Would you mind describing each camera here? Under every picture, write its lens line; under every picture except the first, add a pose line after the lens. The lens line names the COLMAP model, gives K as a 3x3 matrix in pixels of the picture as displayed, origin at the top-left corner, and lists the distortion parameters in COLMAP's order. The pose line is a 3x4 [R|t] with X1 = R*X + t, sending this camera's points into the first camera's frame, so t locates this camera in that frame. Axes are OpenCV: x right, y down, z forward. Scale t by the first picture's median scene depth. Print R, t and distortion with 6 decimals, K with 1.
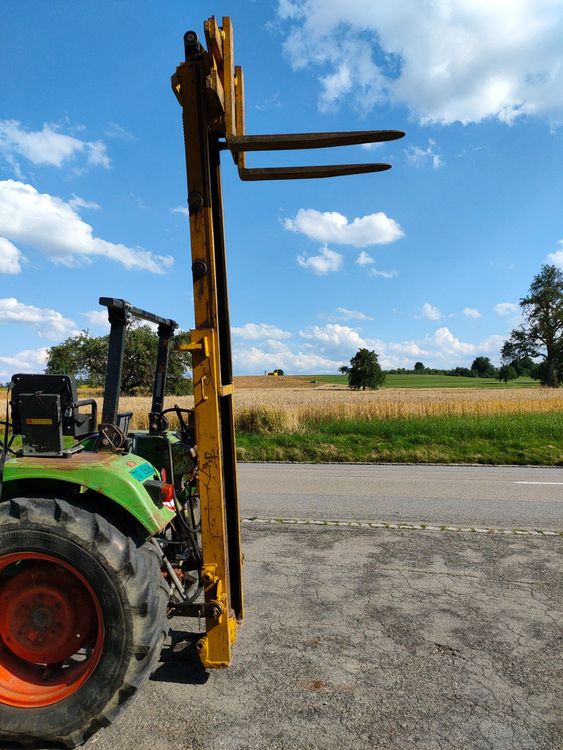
lens RADIAL K [[560.1, 0, 281.5], [0, 560.1, 375.0], [0, 0, 1]] dist [0.069714, -0.050750]
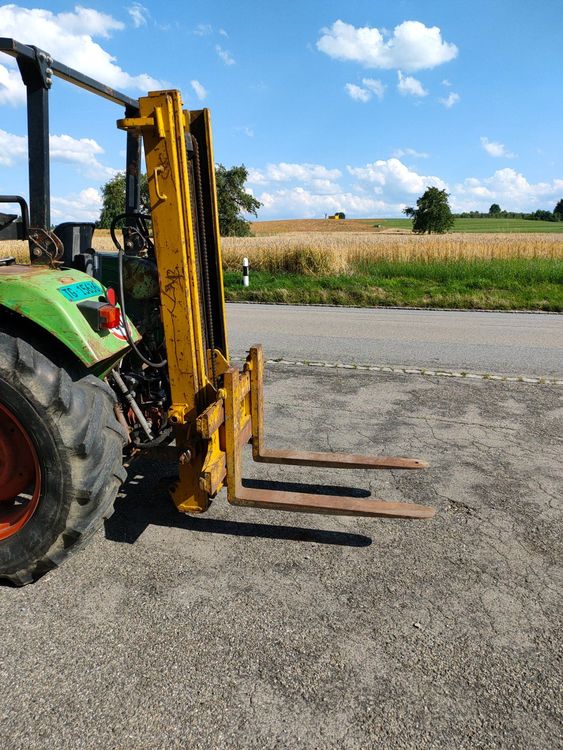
lens RADIAL K [[560.1, 0, 281.5], [0, 560.1, 375.0], [0, 0, 1]] dist [0.069714, -0.050750]
pose [[0.994228, 0.037635, -0.100472, 0.068851], [-0.009501, 0.963662, 0.266954, 0.042372], [0.106868, -0.264458, 0.958458, 0.140080]]
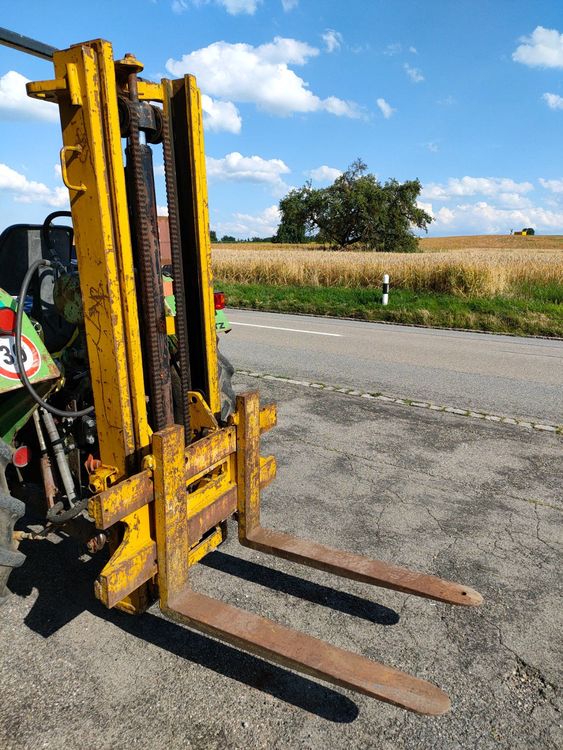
lens RADIAL K [[556.5, 0, 278.5], [0, 556.5, 374.2], [0, 0, 1]] dist [0.073442, -0.087417]
pose [[0.914273, 0.118114, -0.387498, 0.175593], [-0.020730, 0.968938, 0.246434, 0.049125], [0.404569, -0.217275, 0.888322, 0.345504]]
